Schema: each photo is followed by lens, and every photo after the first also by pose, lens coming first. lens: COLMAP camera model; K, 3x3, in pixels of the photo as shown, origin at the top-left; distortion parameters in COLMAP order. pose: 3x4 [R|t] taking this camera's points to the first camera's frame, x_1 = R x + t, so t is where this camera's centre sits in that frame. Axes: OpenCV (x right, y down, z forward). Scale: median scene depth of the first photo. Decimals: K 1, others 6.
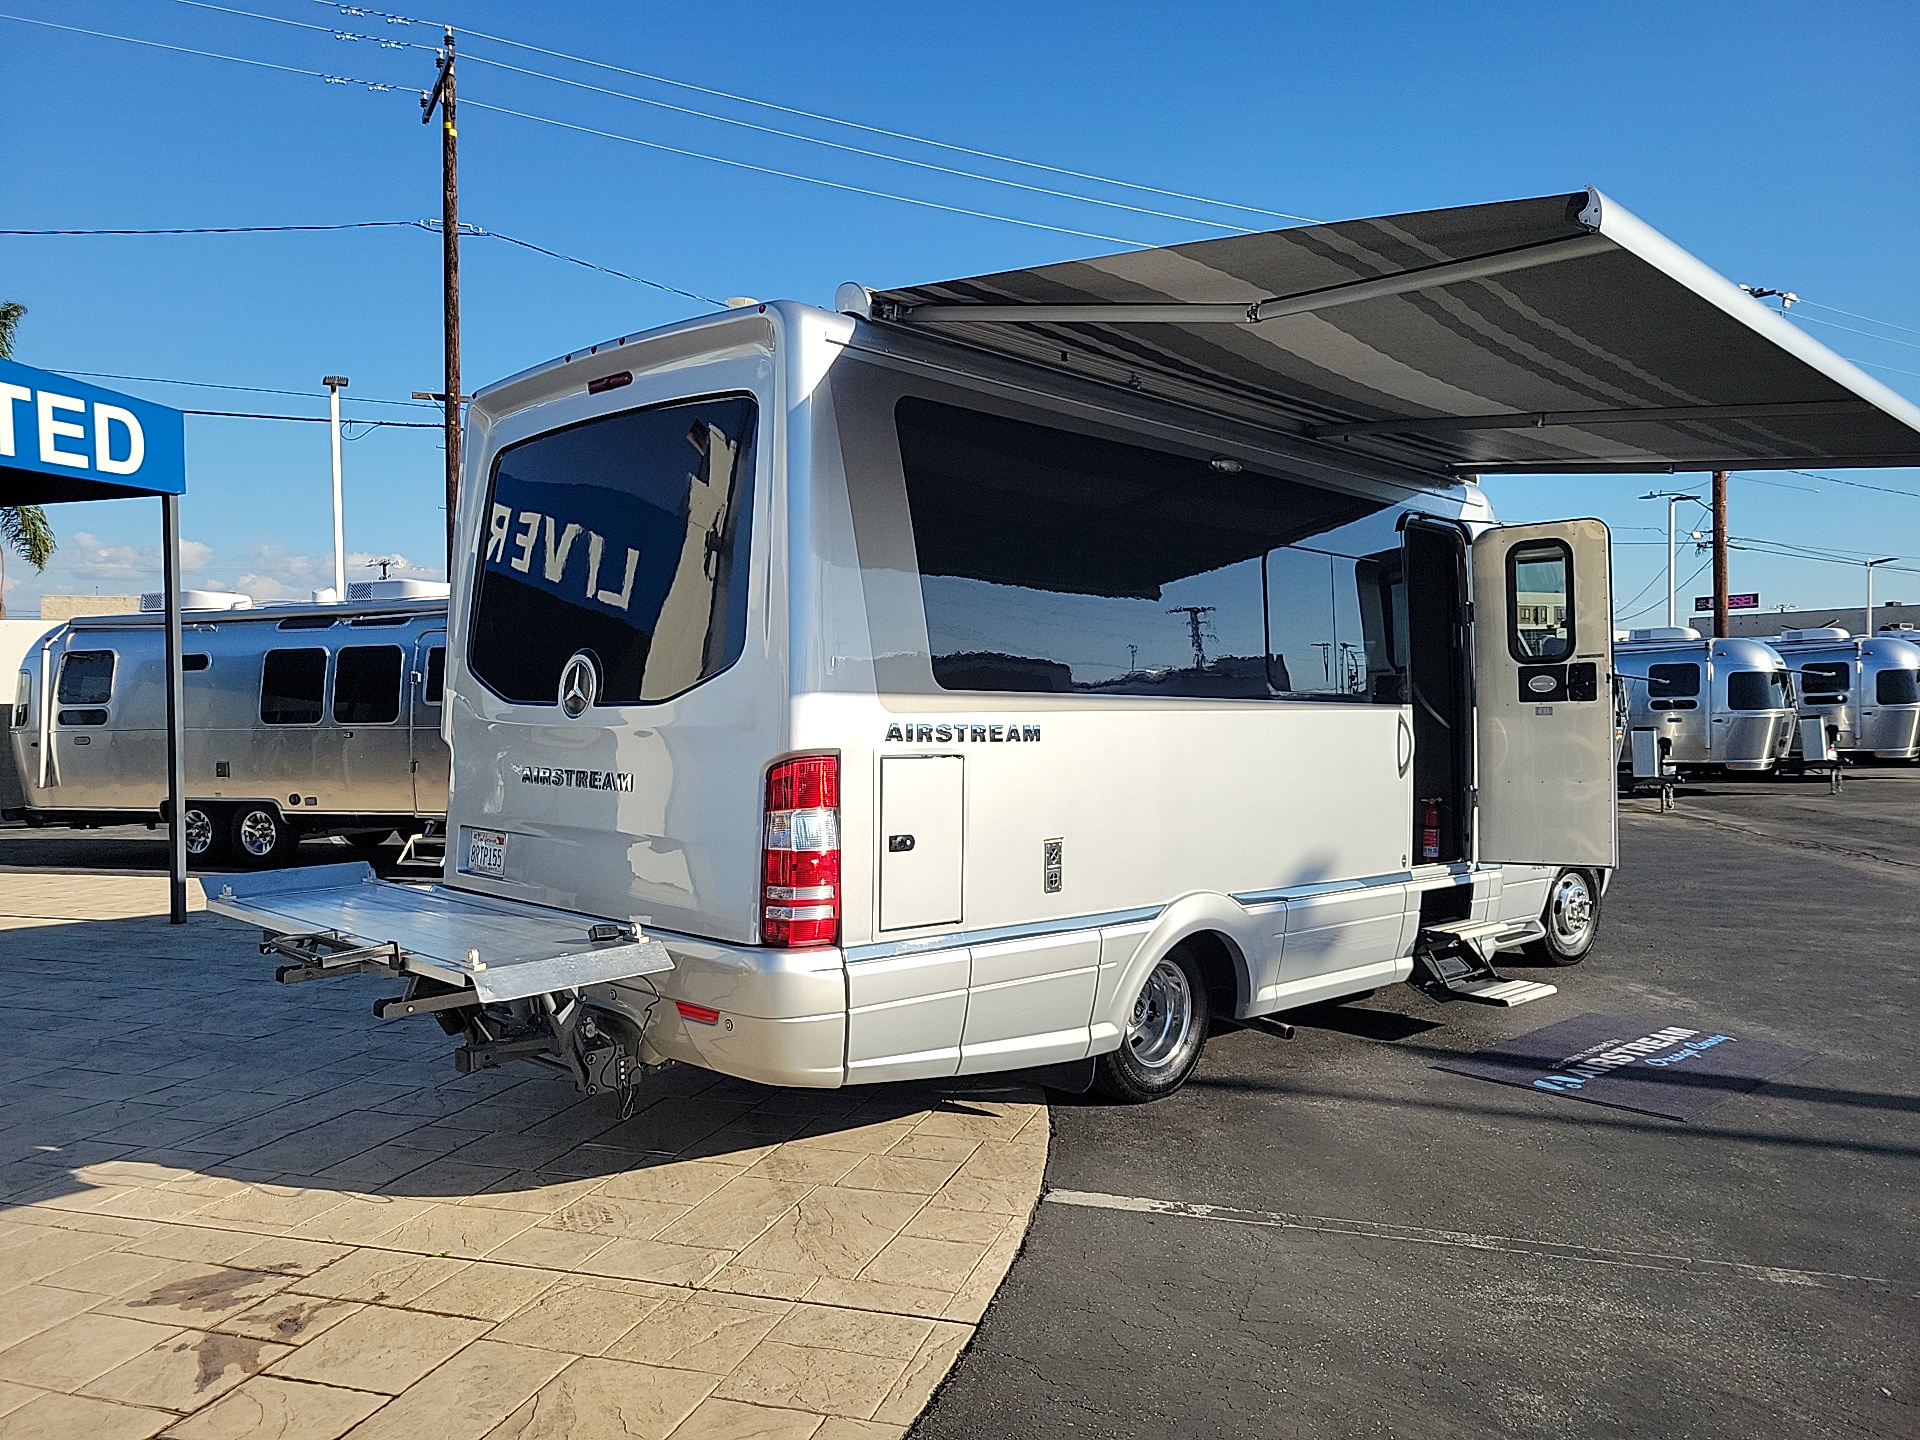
lens RADIAL K [[1419.1, 0, 958.9], [0, 1419.1, 737.0], [0, 0, 1]] dist [0.029722, 0.001128]
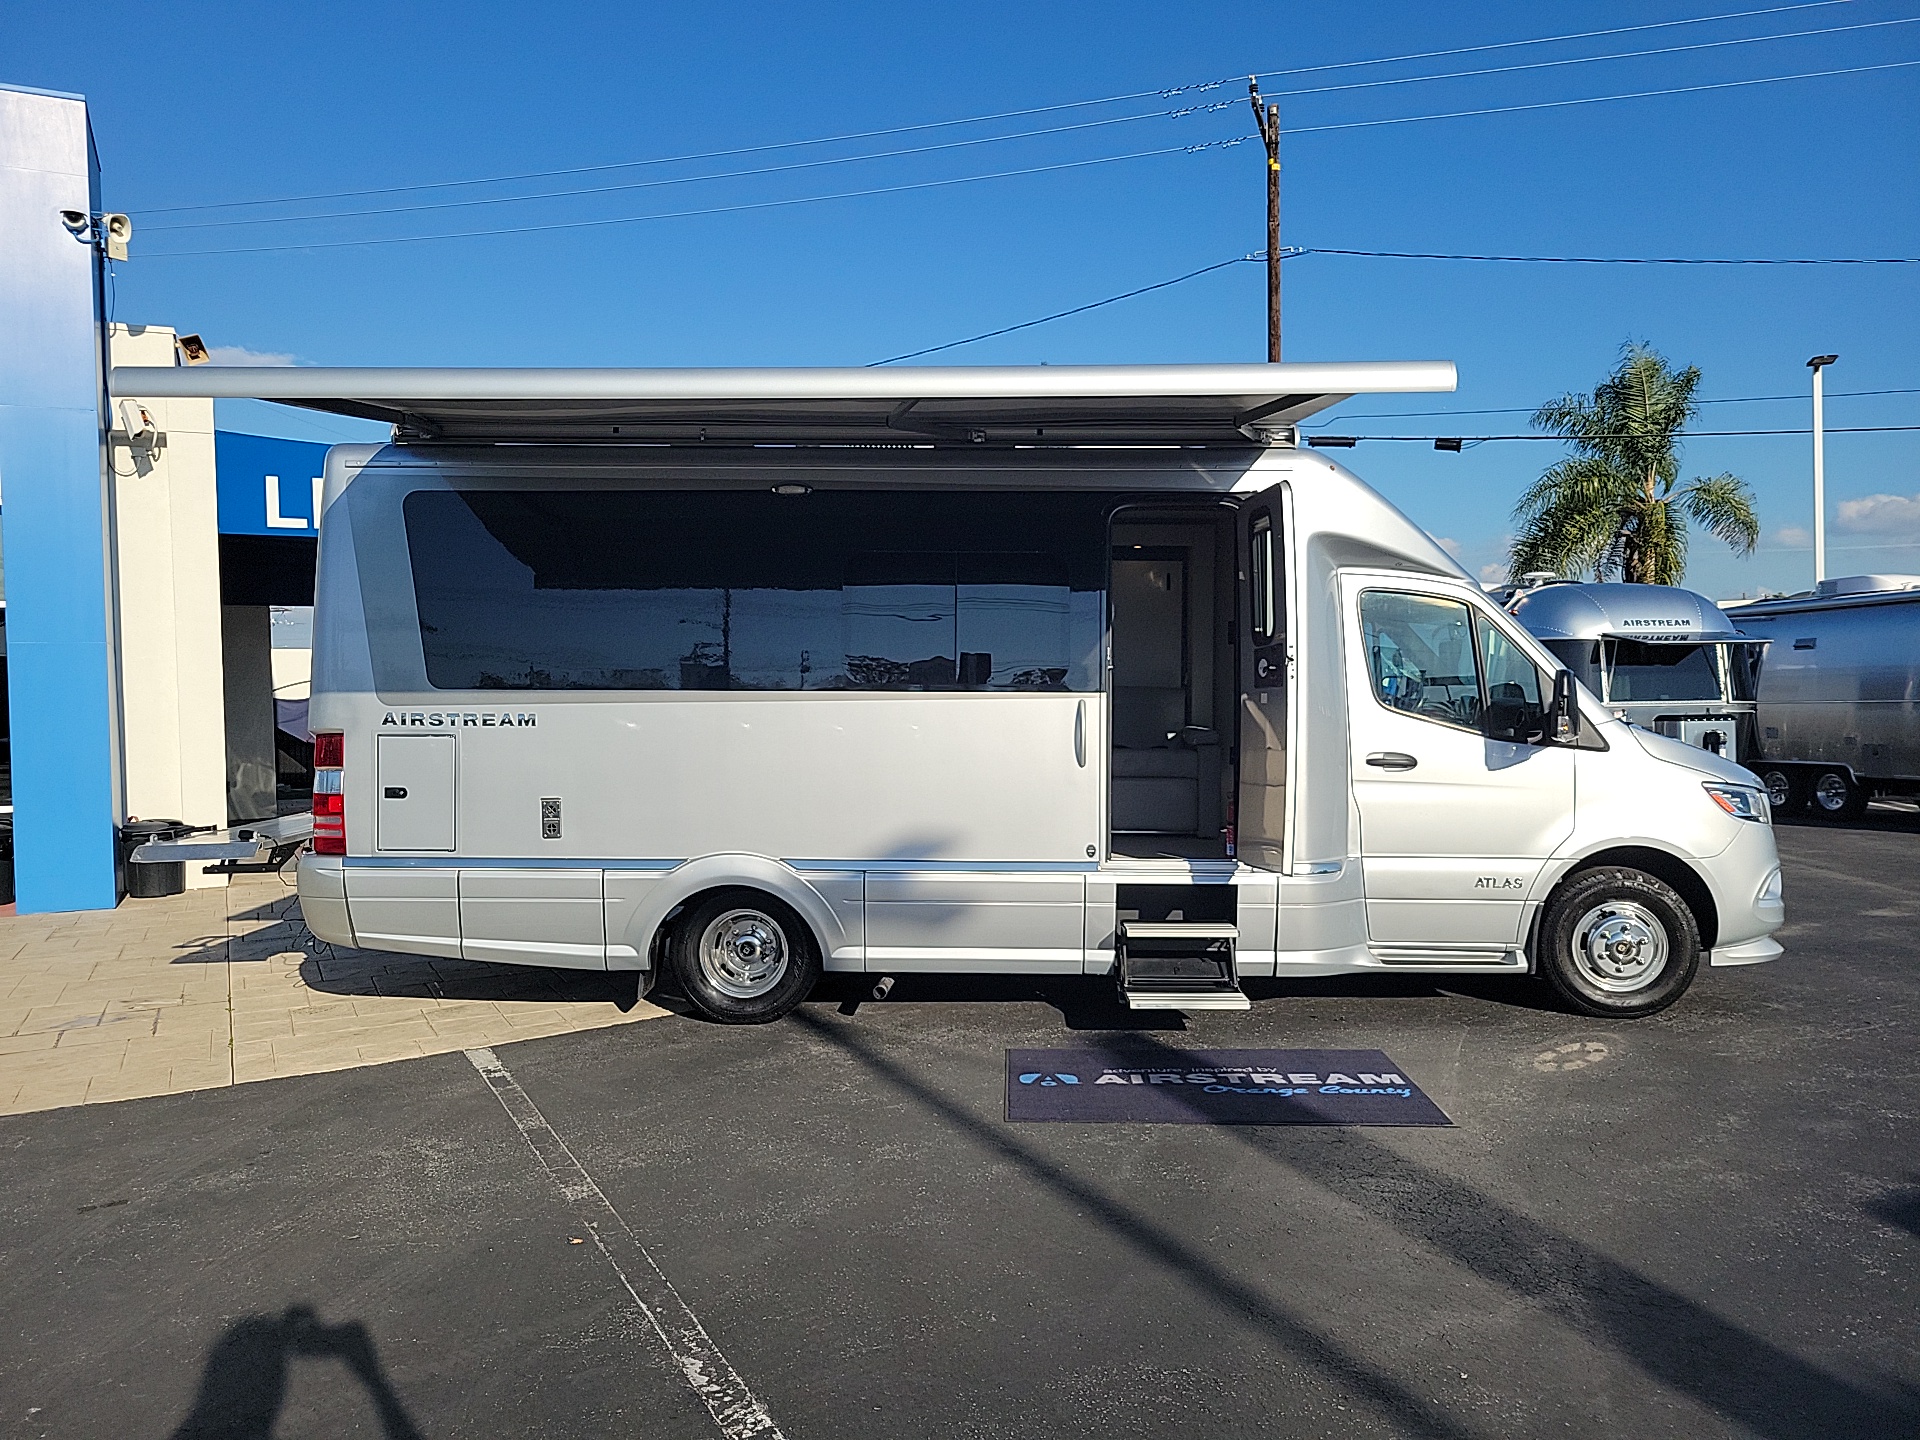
lens RADIAL K [[1420.3, 0, 960.0], [0, 1420.3, 720.0], [0, 0, 1]] dist [0.035296, -0.000150]
pose [[0.696483, 0.004542, -0.717559, 1.267003], [-0.004252, 0.999989, 0.002203, -0.007062], [0.717561, 0.001516, 0.696494, 0.326764]]
